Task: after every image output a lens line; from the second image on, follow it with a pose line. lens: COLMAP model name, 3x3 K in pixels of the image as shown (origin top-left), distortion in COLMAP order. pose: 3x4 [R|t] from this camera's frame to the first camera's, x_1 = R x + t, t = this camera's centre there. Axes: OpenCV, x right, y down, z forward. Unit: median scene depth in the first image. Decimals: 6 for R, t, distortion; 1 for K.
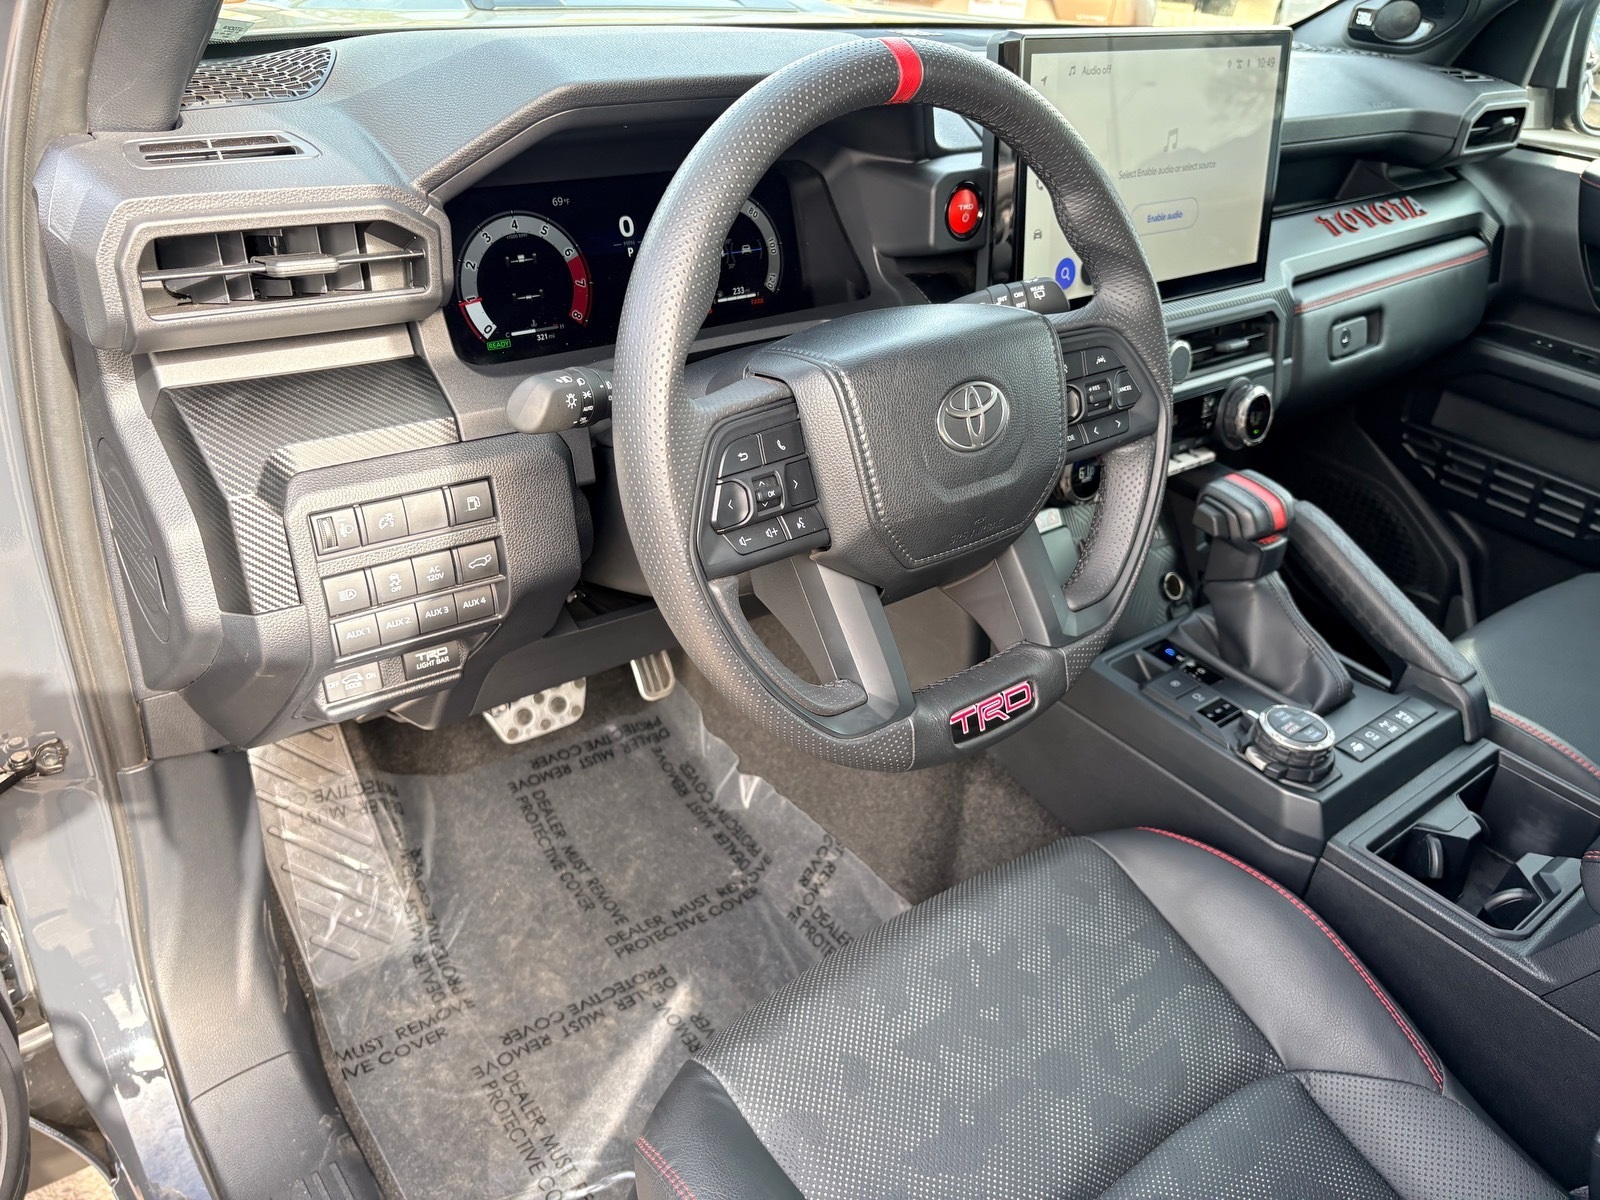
lens RADIAL K [[1214.6, 0, 801.5], [0, 1214.6, 635.9], [0, 0, 1]] dist [-0.005880, -0.003388]
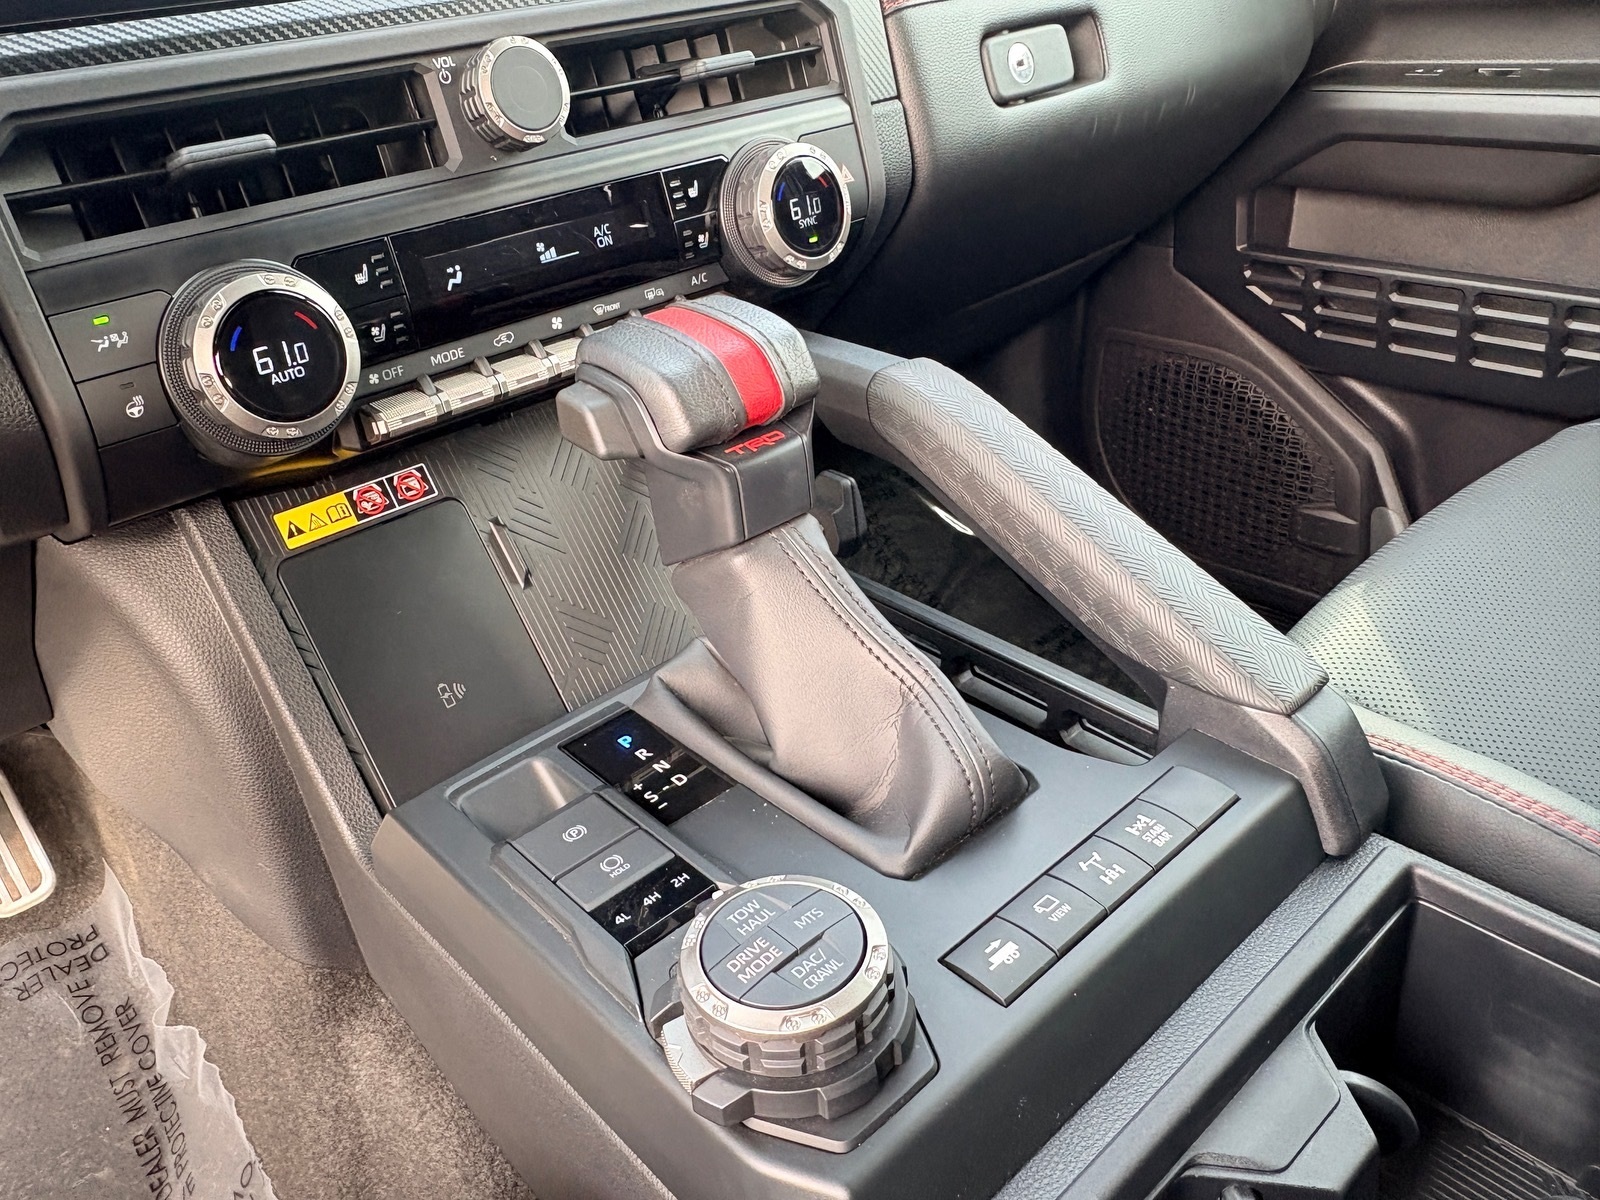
lens RADIAL K [[1231.8, 0, 800.0], [0, 1231.8, 600.0], [0, 0, 1]] dist [-0.004647, 0.001669]
pose [[0.986340, -0.164460, -0.009272, 0.390544], [0.163731, 0.985019, -0.054130, -0.002705], [0.018036, 0.051872, 0.998491, 0.581637]]
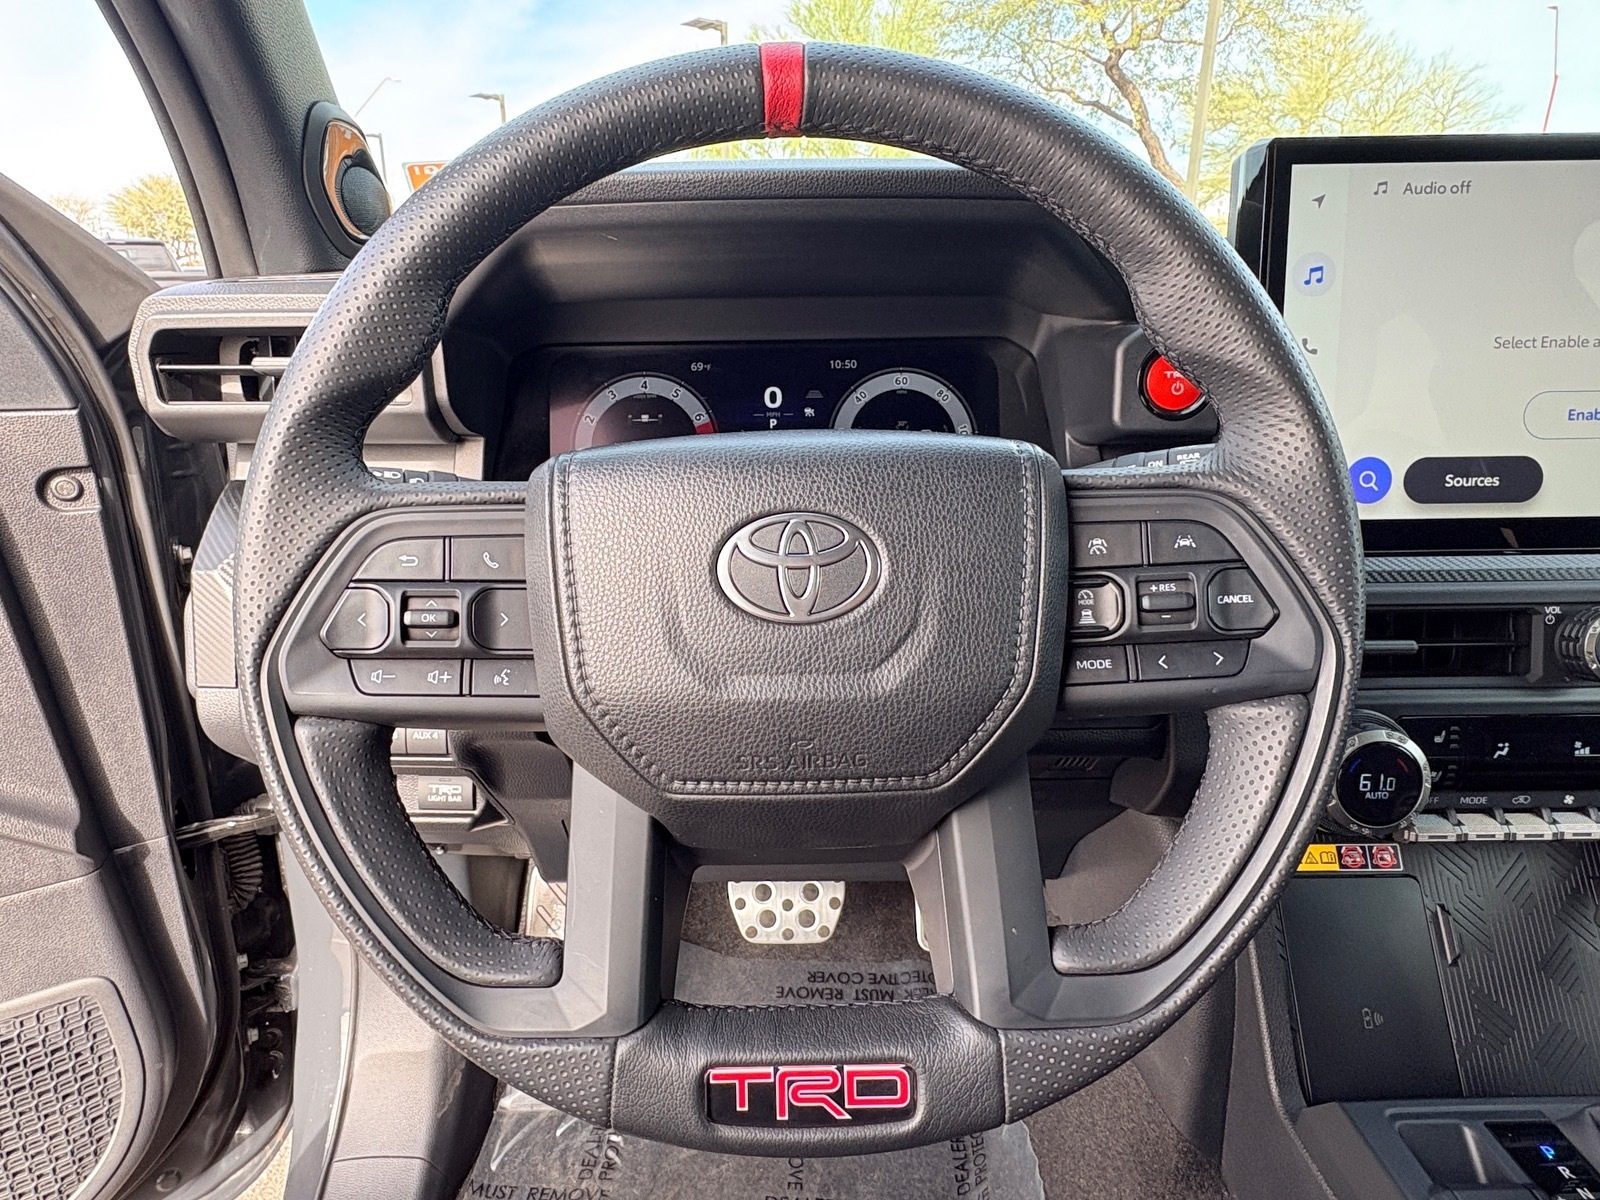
lens RADIAL K [[966.2, 0, 766.9], [0, 966.2, 599.6], [0, 0, 1]] dist [-0.001419, 0.002008]
pose [[0.777399, 0.111438, -0.619058, 0.281343], [-0.274771, 0.945477, -0.174855, -0.050712], [0.565819, 0.306031, 0.765633, 0.407532]]
